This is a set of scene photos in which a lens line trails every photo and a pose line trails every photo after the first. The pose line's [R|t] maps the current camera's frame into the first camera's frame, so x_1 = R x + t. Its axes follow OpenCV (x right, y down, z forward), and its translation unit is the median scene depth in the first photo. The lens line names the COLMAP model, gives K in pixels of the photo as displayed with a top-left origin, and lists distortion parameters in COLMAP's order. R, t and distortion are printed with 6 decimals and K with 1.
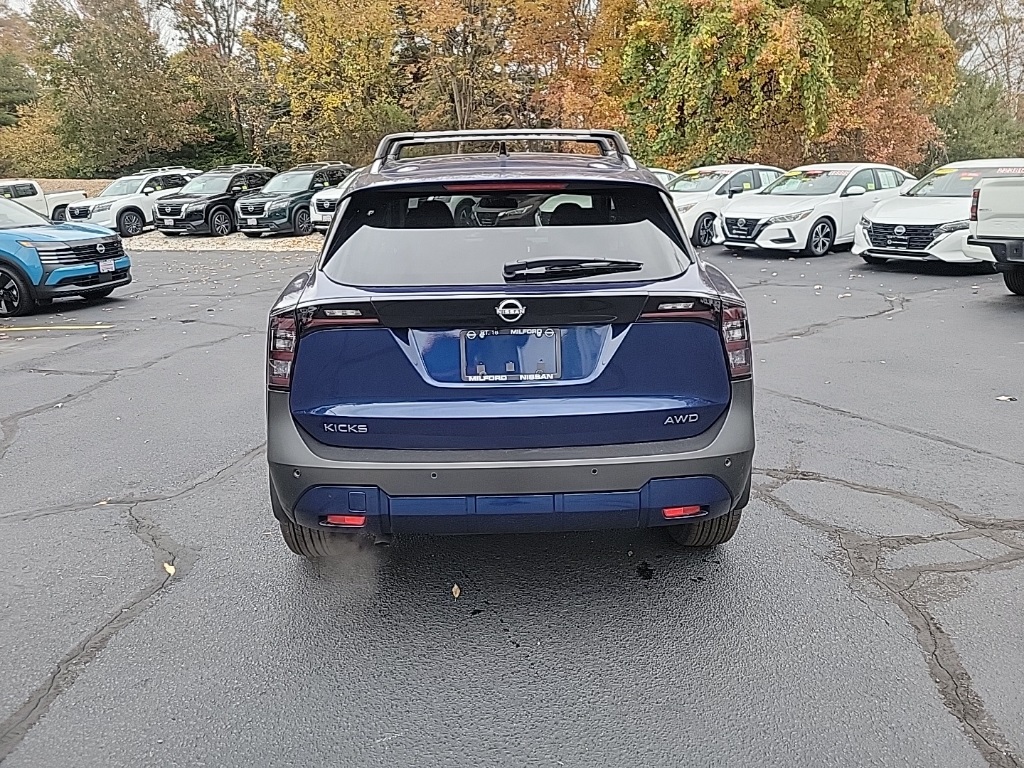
lens RADIAL K [[771.5, 0, 516.7], [0, 771.5, 385.9], [0, 0, 1]] dist [0.054180, -0.006040]
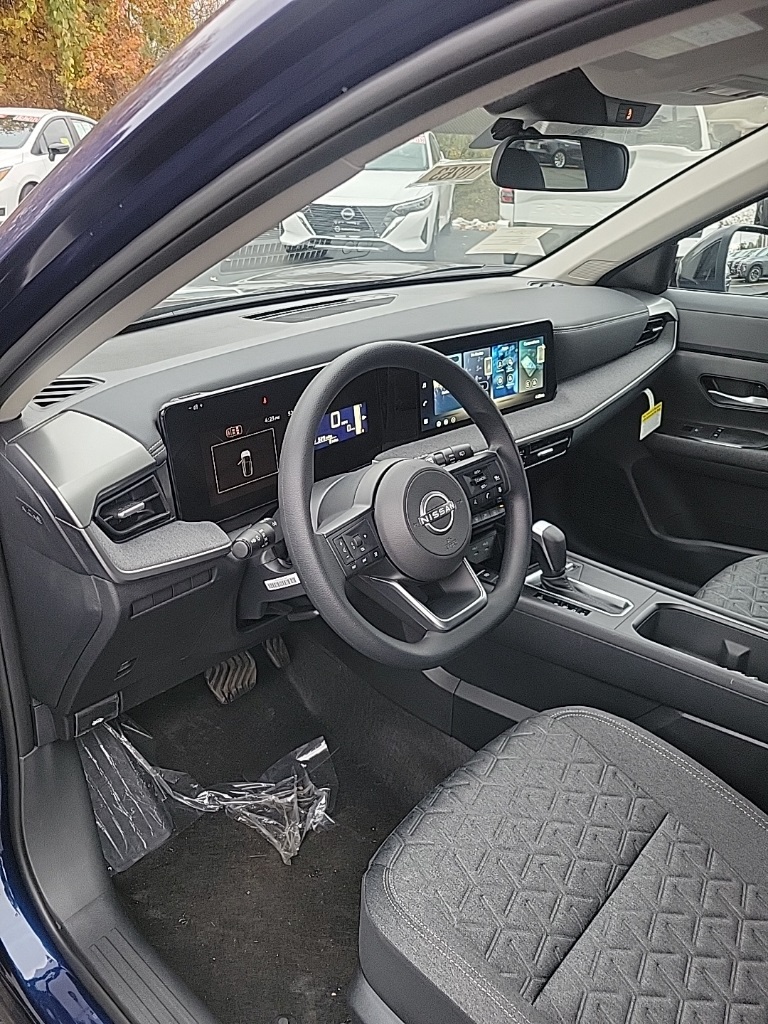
lens RADIAL K [[767.6, 0, 387.5], [0, 767.6, 508.0], [0, 0, 1]] dist [0.062683, -0.030304]
pose [[0.684157, -0.280560, 0.673212, -0.054072], [0.157215, 0.958081, 0.239508, -0.050033], [-0.712189, -0.058022, 0.699586, 0.214421]]
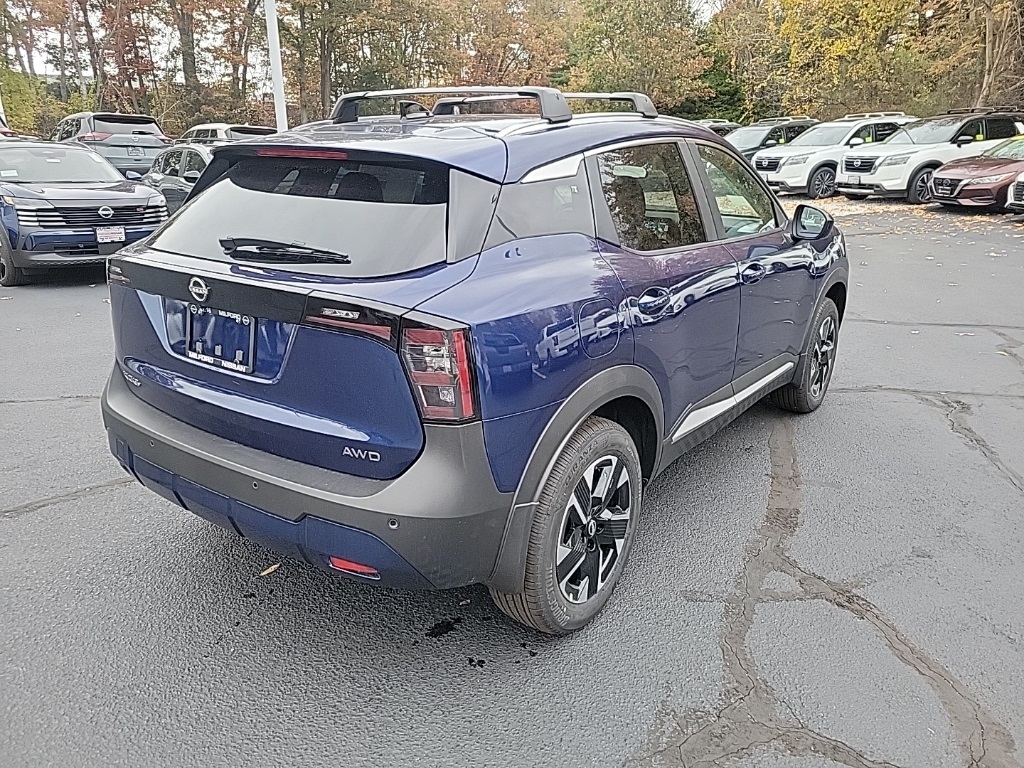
lens RADIAL K [[770.3, 0, 504.9], [0, 770.3, 384.1], [0, 0, 1]] dist [0.039577, -0.009369]
pose [[0.791780, 0.210076, -0.573544, 0.099097], [-0.179591, 0.977557, 0.110131, -0.018331], [0.583808, 0.015804, 0.811738, 0.055378]]
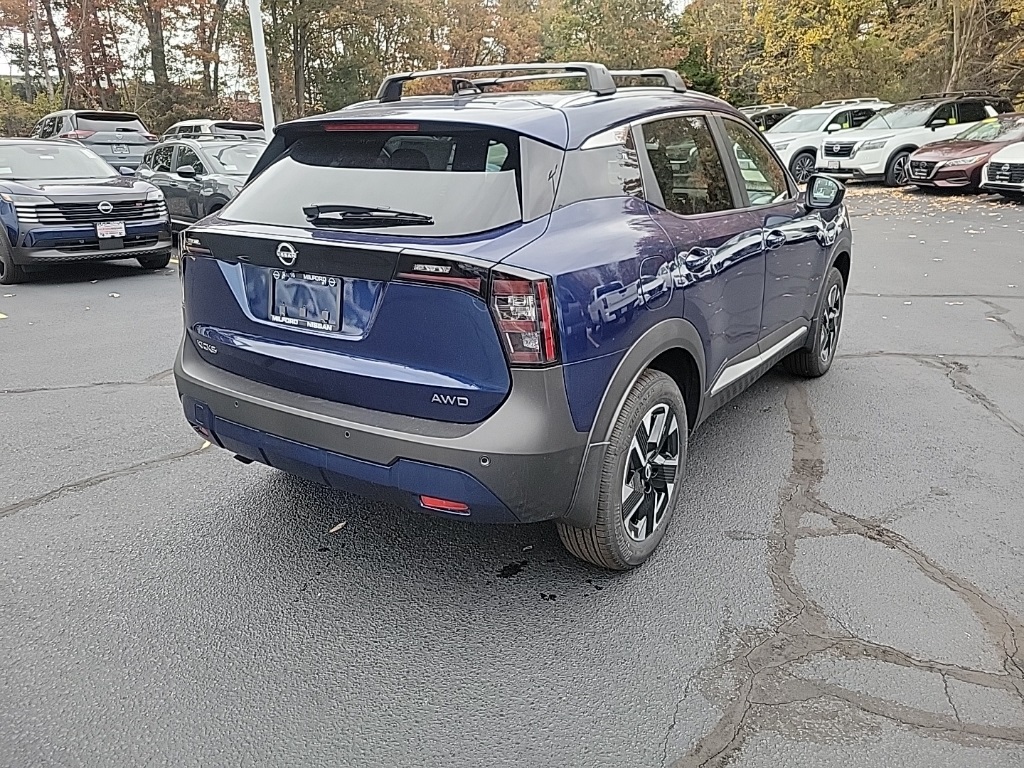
lens RADIAL K [[773.1, 0, 516.2], [0, 773.1, 383.9], [0, 0, 1]] dist [0.037743, -0.012080]
pose [[0.818926, 0.188727, -0.541980, 0.094990], [-0.154455, 0.982016, 0.108576, -0.010393], [0.552724, -0.005204, 0.833348, 0.040002]]
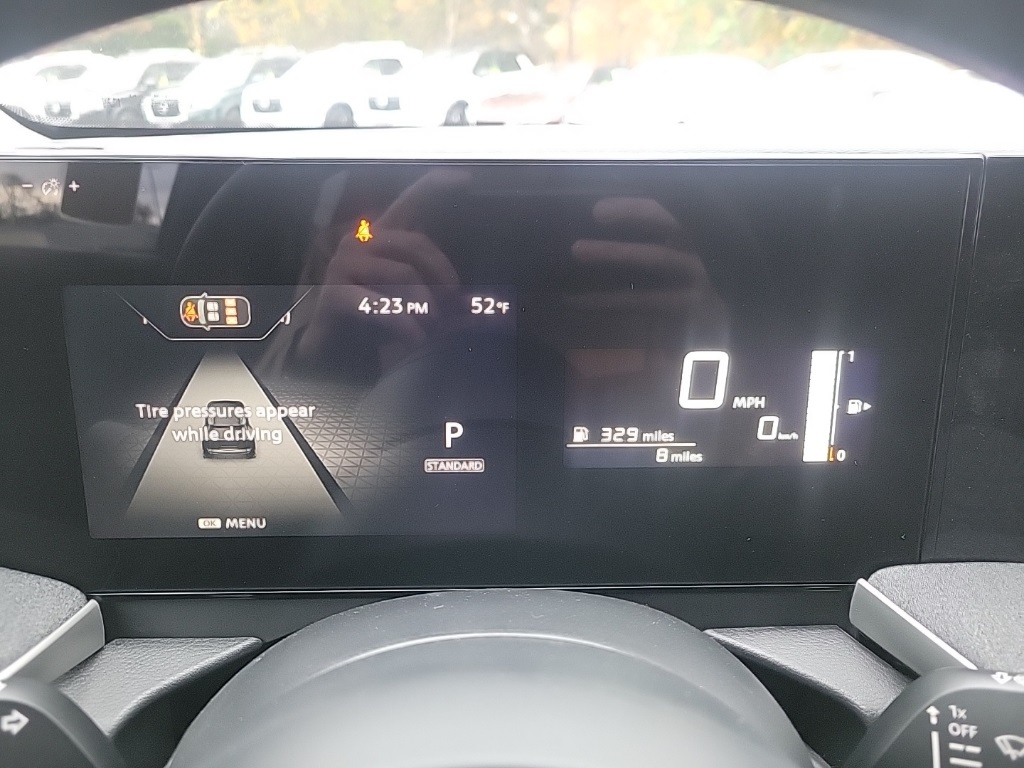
lens RADIAL K [[788.1, 0, 512.0], [0, 788.1, 384.0], [0, 0, 1]] dist [-0.010047, -0.006246]
pose [[0.999620, 0.020440, 0.018521, -0.022688], [-0.022069, 0.995472, 0.092459, -0.044869], [-0.016547, -0.092833, 0.995544, 0.240653]]
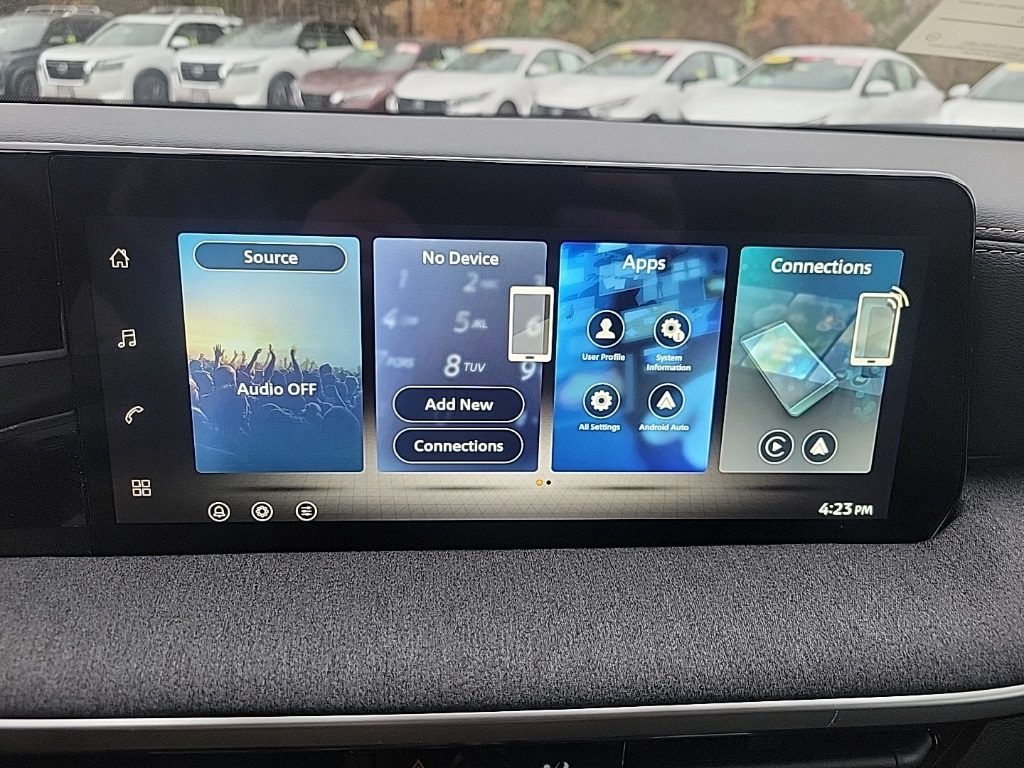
lens RADIAL K [[793.0, 0, 515.6], [0, 793.0, 382.7], [0, 0, 1]] dist [0.008751, -0.004322]
pose [[0.980347, -0.012608, 0.196878, -0.005950], [-0.008915, 0.994105, 0.108058, -0.045272], [-0.197080, -0.107690, 0.974455, 0.239046]]
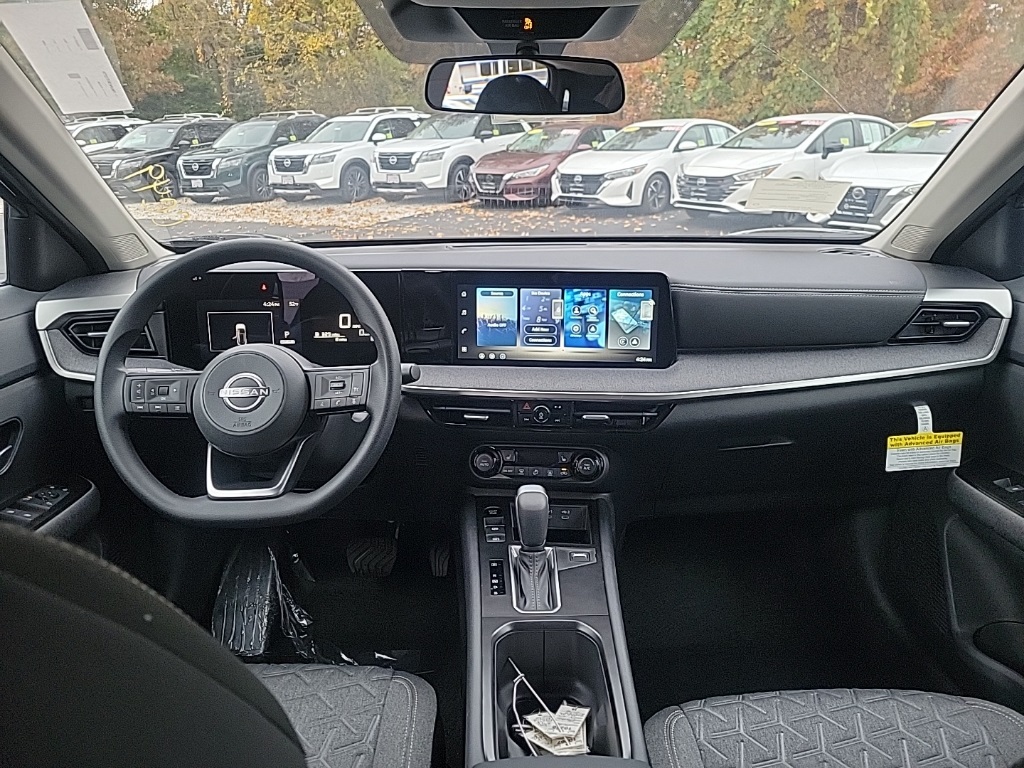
lens RADIAL K [[773.1, 0, 516.2], [0, 773.1, 383.9], [0, 0, 1]] dist [0.037743, -0.012080]
pose [[0.999901, 0.013791, -0.002877, -0.005680], [-0.013669, 0.999148, 0.038931, -0.041394], [0.003412, -0.038887, 0.999238, 0.195218]]
